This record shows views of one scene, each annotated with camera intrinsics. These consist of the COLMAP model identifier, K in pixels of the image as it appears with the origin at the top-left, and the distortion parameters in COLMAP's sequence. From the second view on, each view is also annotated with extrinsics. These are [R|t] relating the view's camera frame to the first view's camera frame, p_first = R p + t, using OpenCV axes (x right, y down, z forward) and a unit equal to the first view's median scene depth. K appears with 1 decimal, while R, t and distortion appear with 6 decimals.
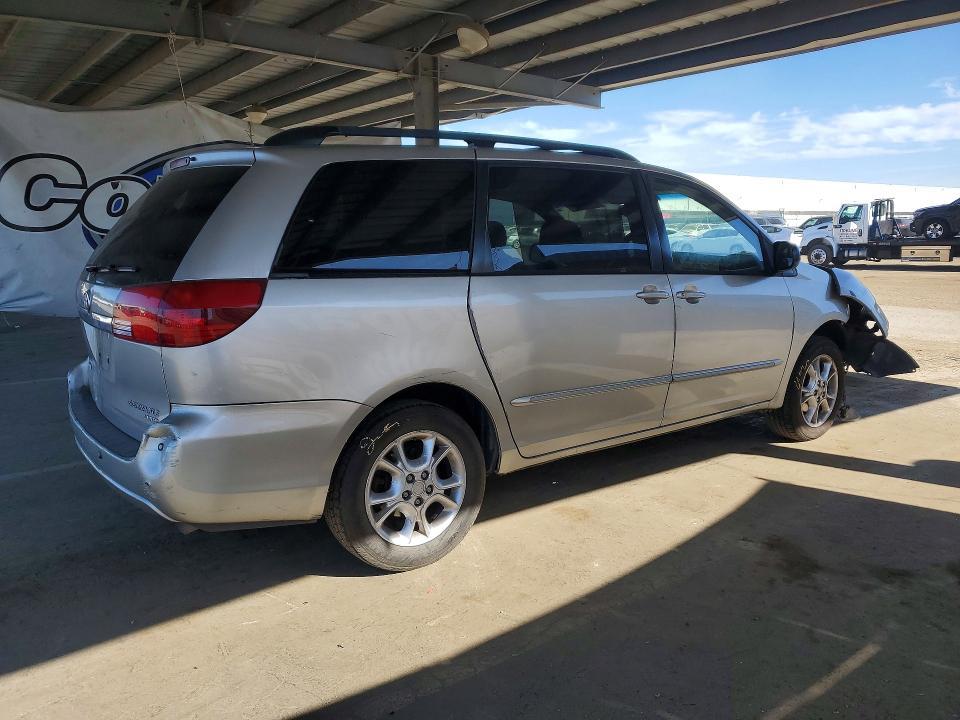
lens RADIAL K [[754.0, 0, 484.9], [0, 754.0, 376.8], [0, 0, 1]] dist [0.007190, 0.003088]
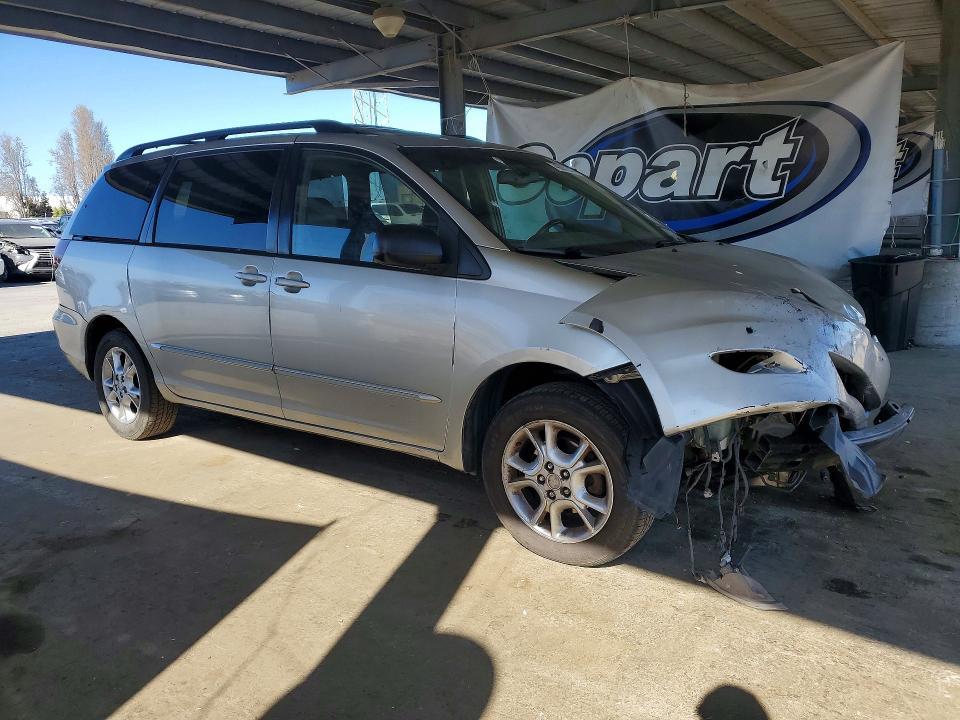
lens RADIAL K [[754.0, 0, 484.9], [0, 754.0, 376.8], [0, 0, 1]] dist [0.007190, 0.003088]
pose [[0.278069, 0.203151, -0.938833, 1.001776], [-0.149505, 0.974622, 0.166614, -0.151754], [0.948855, 0.094030, 0.301384, 0.810291]]
